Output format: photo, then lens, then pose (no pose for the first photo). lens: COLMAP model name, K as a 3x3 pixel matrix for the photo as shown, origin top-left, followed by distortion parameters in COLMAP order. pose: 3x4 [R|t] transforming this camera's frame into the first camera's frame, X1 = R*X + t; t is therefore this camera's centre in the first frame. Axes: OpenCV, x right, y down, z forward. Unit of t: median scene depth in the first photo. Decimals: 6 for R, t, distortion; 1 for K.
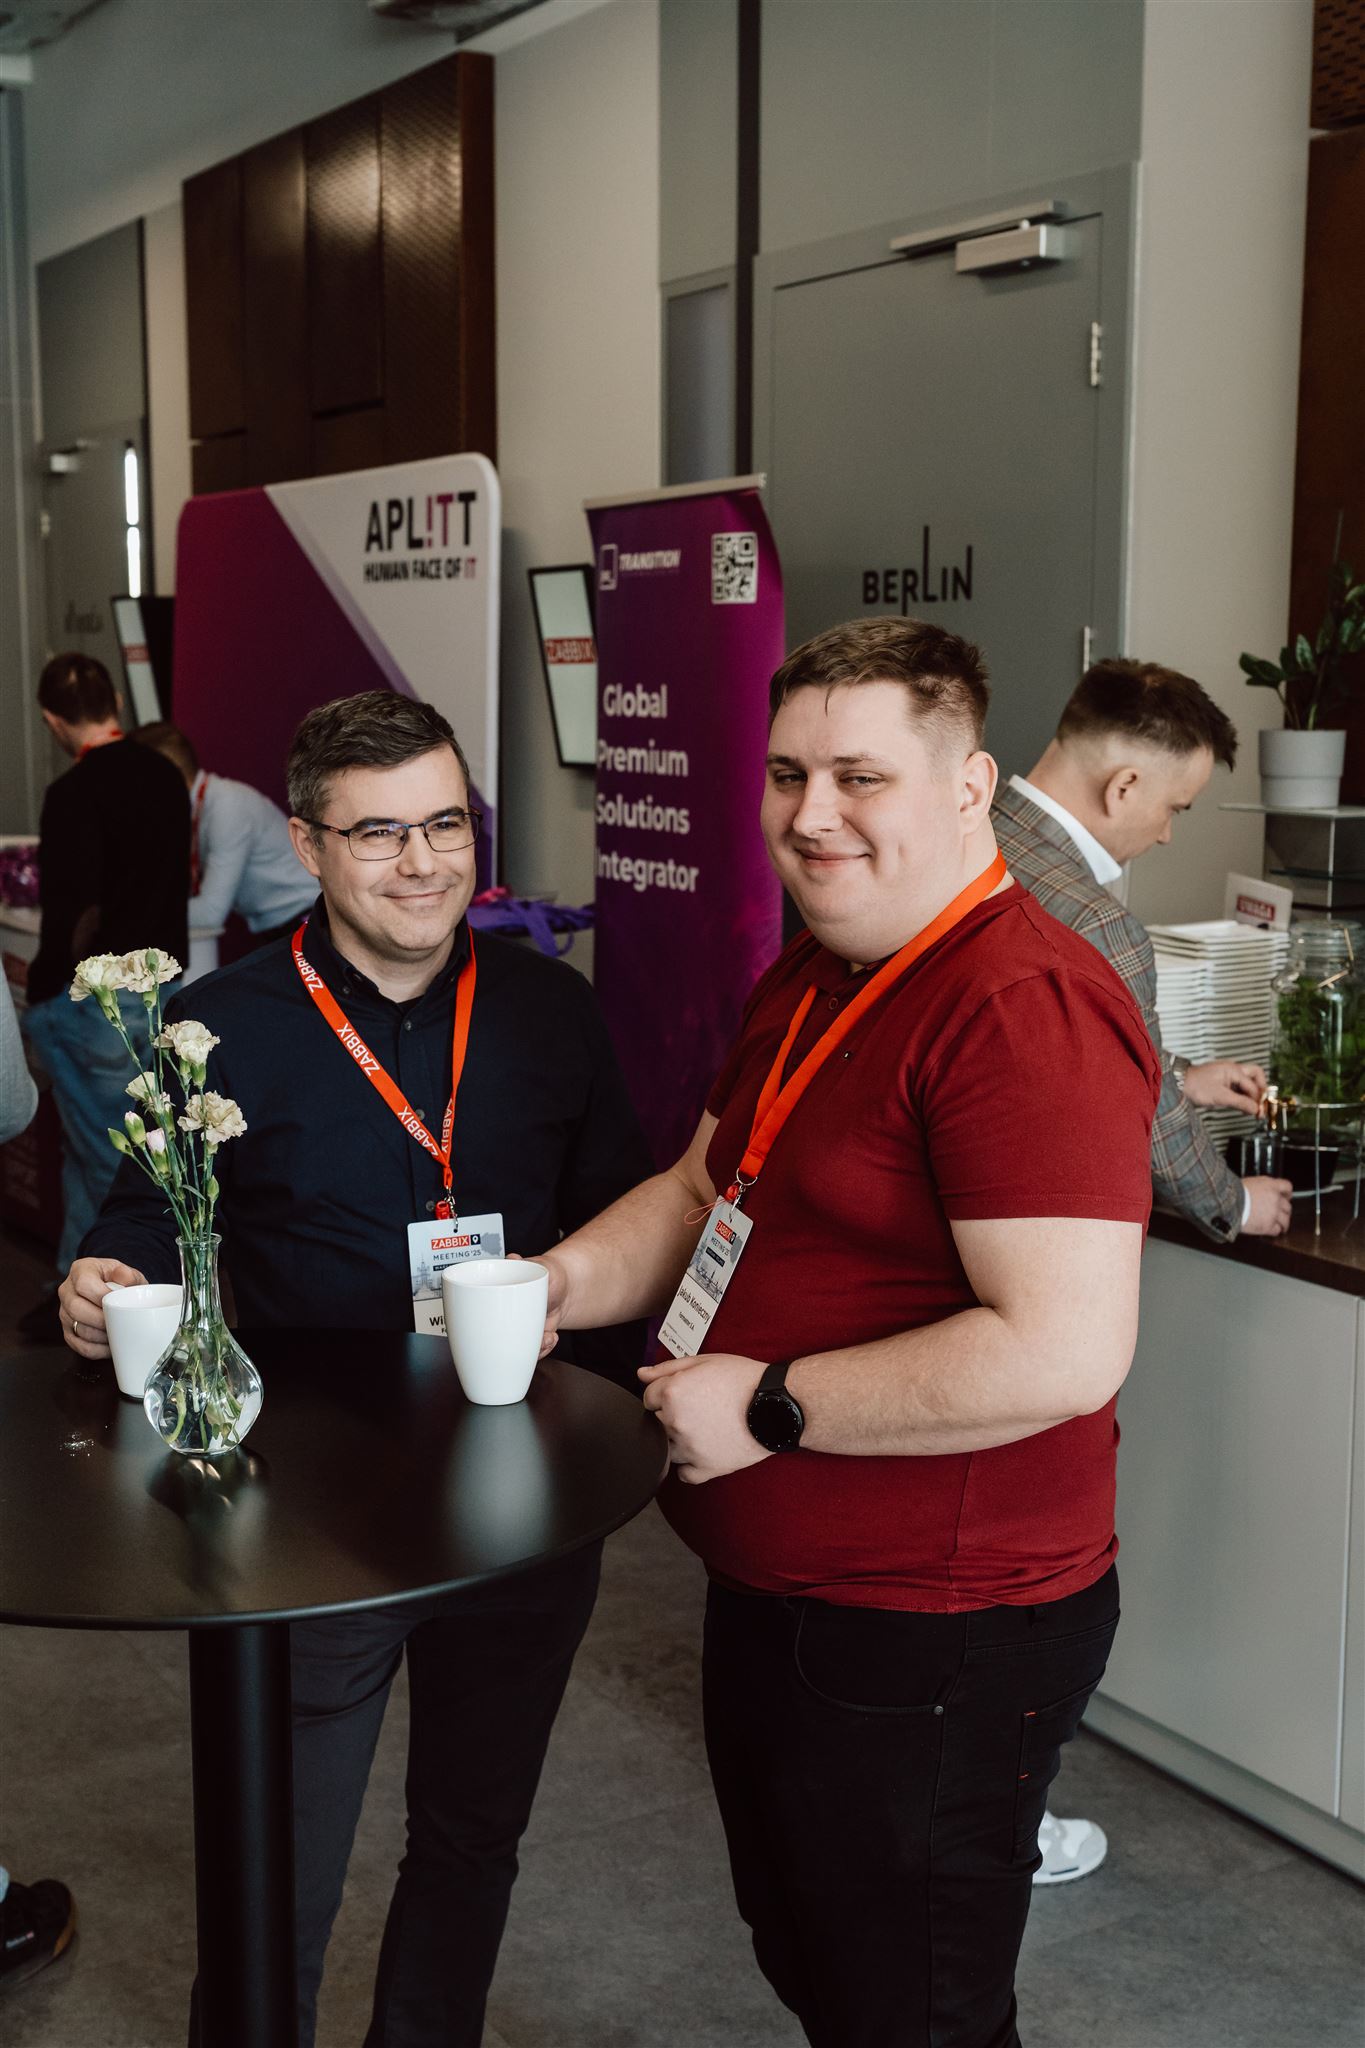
lens RADIAL K [[2392.6, 0, 679.5], [0, 2392.6, 1023.1], [0, 0, 1]] dist [0.009396, 0.000000]
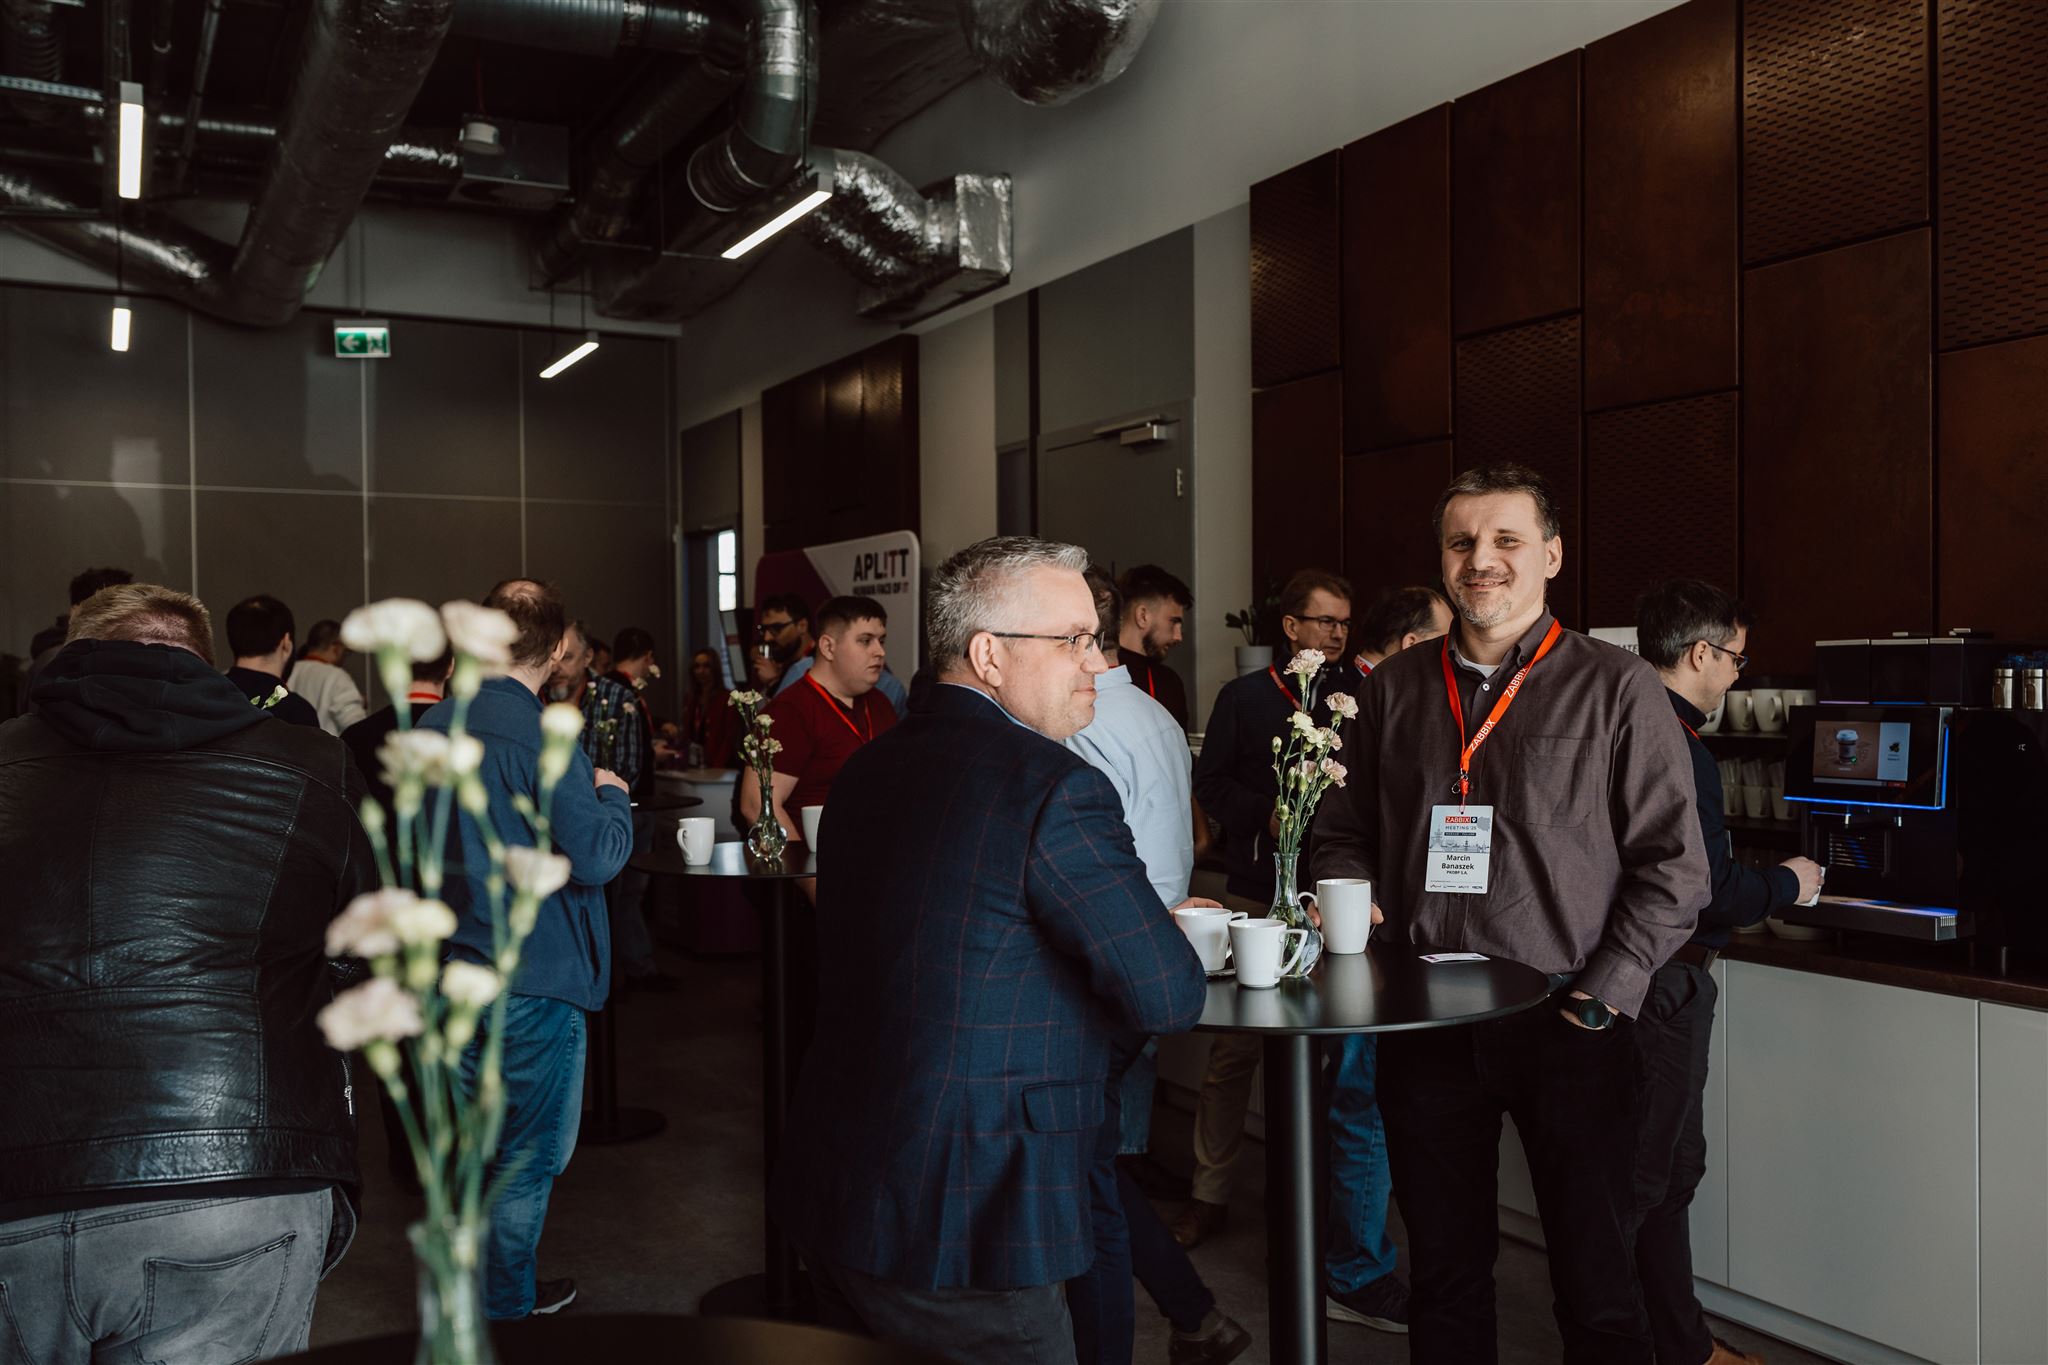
lens RADIAL K [[1648.8, 0, 1025.9], [0, 1648.8, 683.4], [0, 0, 1]] dist [-0.000613, -0.000182]
pose [[0.999169, -0.012109, -0.038918, 0.061531], [0.006659, 0.990516, -0.137234, 0.071766], [0.040211, 0.136861, 0.989774, -0.313505]]
